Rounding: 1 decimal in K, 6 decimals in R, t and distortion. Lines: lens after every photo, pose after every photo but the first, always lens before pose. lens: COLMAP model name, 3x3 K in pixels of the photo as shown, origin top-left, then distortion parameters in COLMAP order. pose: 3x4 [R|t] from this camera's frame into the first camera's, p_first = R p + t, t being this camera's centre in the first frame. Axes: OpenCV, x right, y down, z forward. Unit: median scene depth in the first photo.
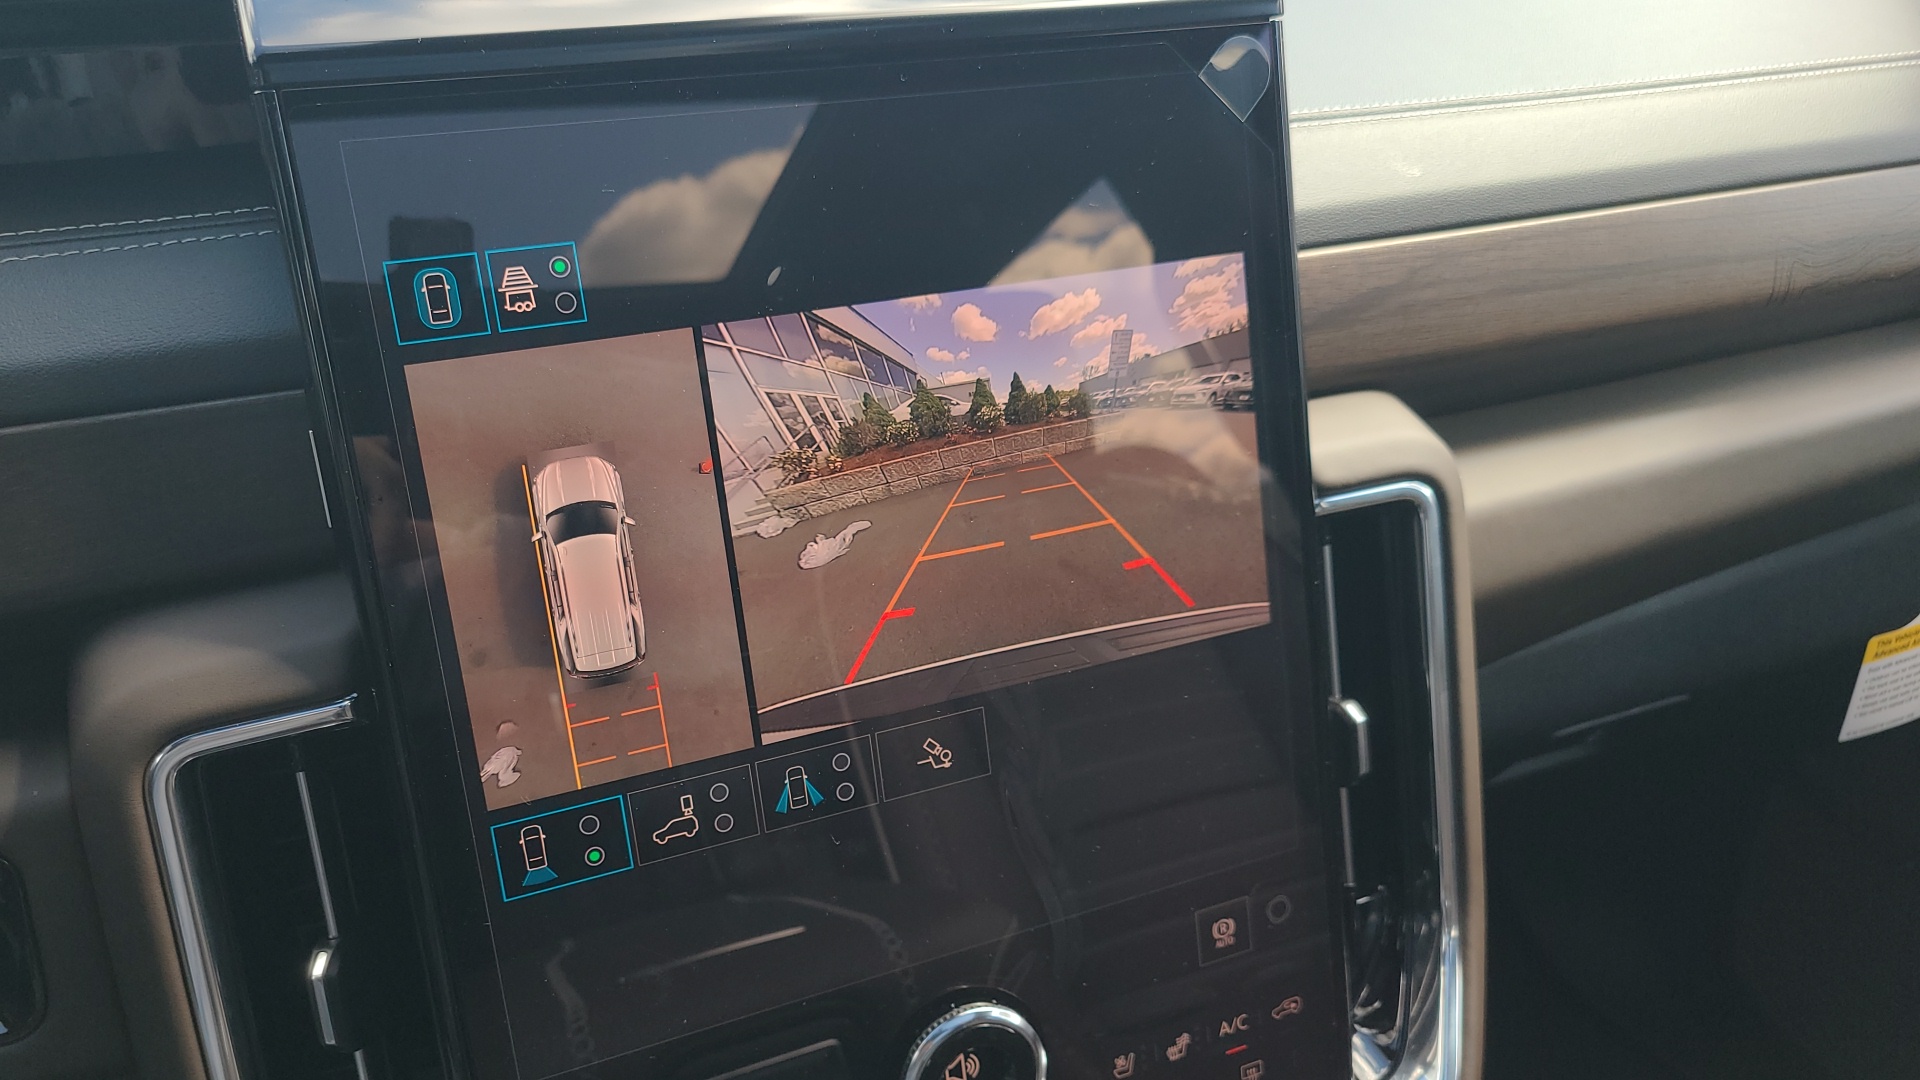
lens RADIAL K [[1447.2, 0, 934.0], [0, 1447.2, 518.4], [0, 0, 1]] dist [0.042237, -0.026206]
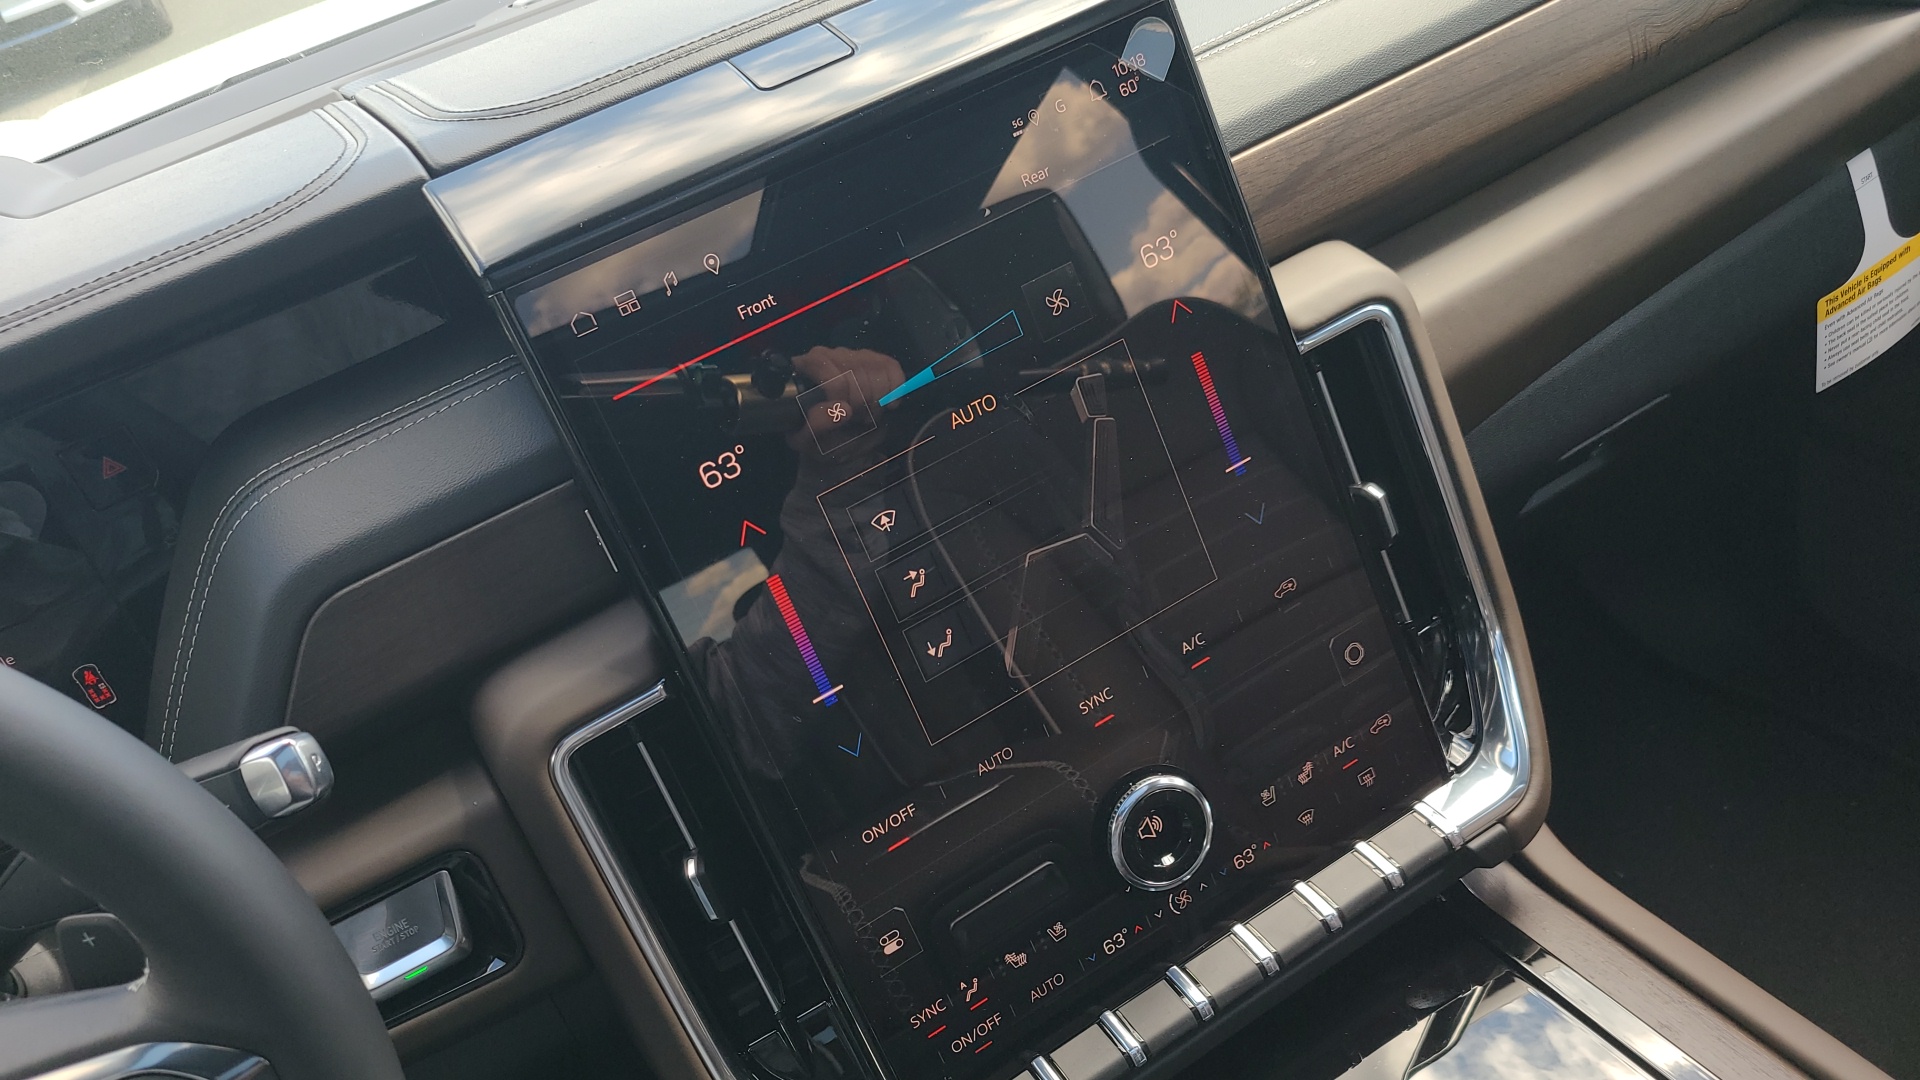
lens RADIAL K [[1447.2, 0, 946.2], [0, 1447.2, 538.9], [0, 0, 1]] dist [0.042237, -0.026206]
pose [[0.959580, -0.275865, -0.055720, -0.013051], [0.279669, 0.956833, 0.079097, -0.036193], [0.031495, -0.091483, 0.995308, -0.311742]]
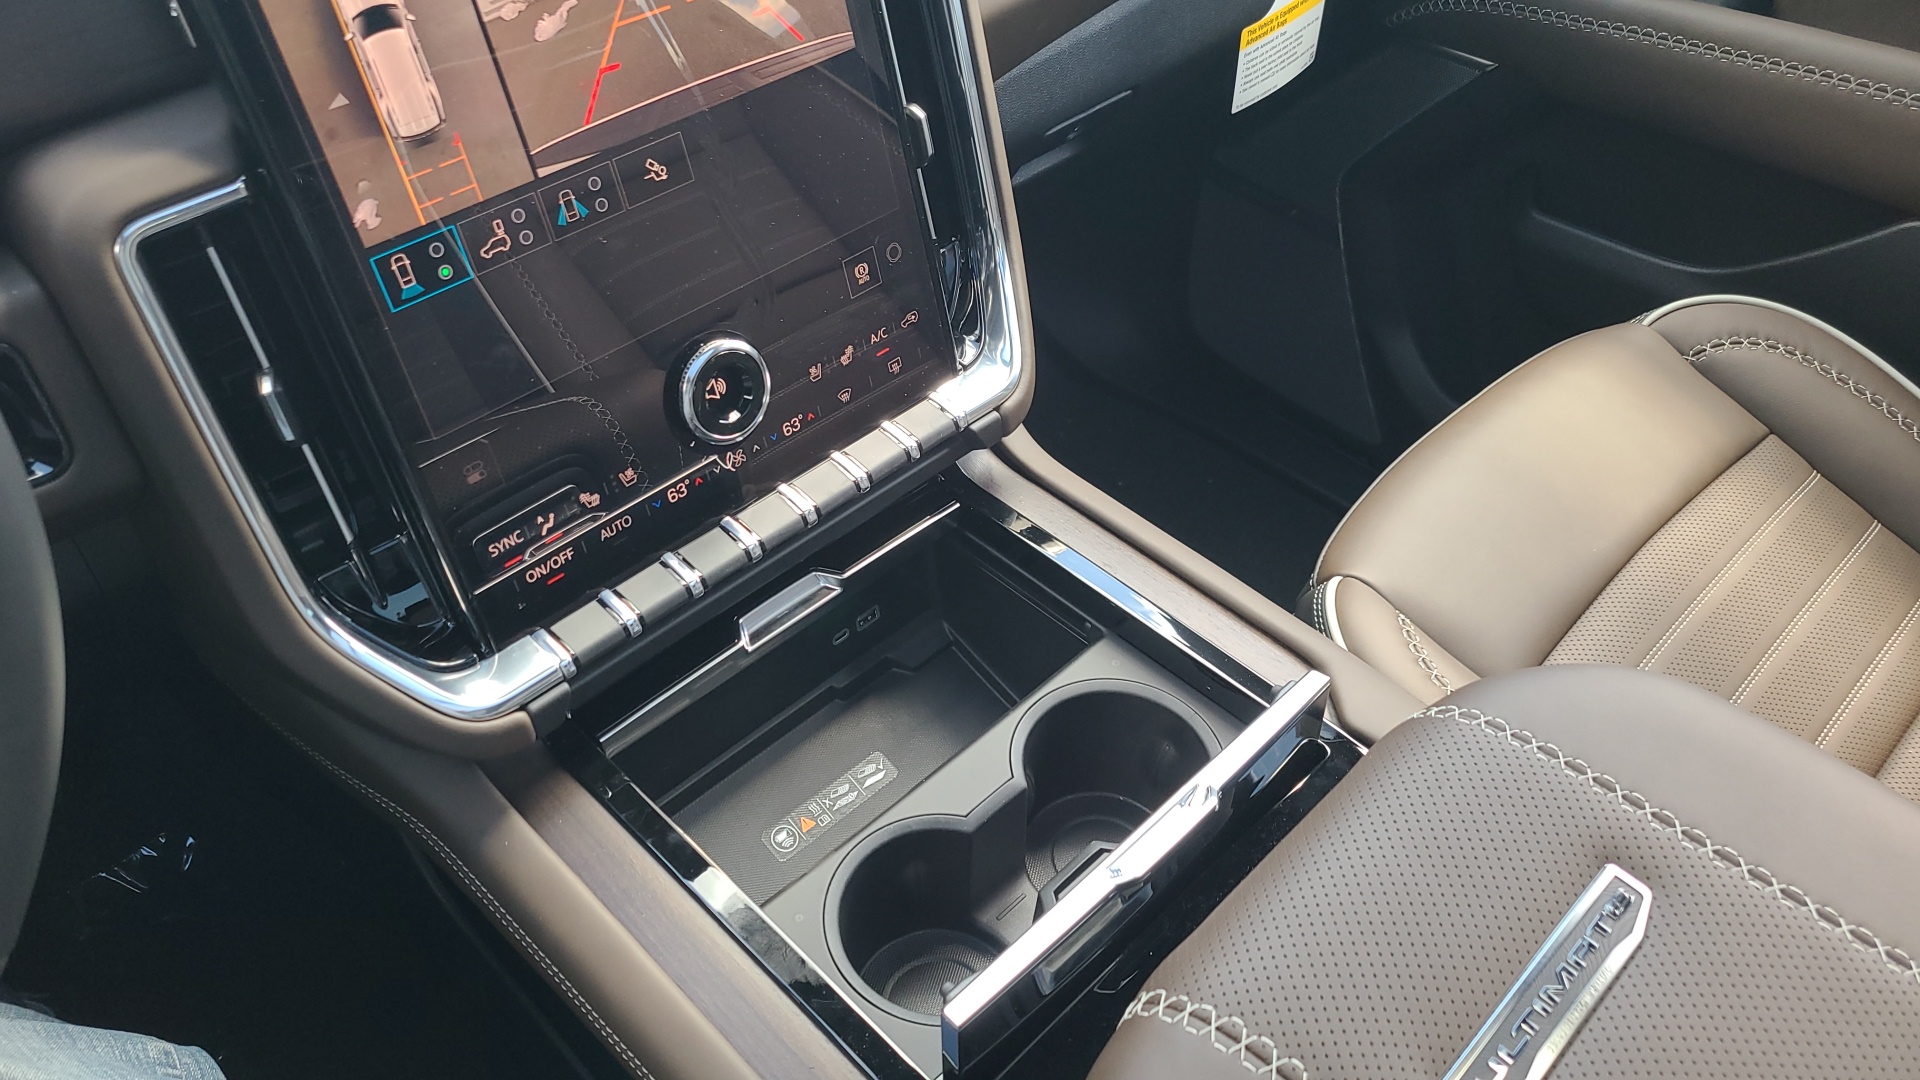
lens RADIAL K [[1447.2, 0, 959.6], [0, 1447.2, 530.0], [0, 0, 1]] dist [0.042237, -0.026206]
pose [[0.924432, -0.251685, 0.286496, -0.204375], [0.158605, 0.936966, 0.311352, 0.089395], [-0.346800, -0.242384, 0.906079, -0.449877]]
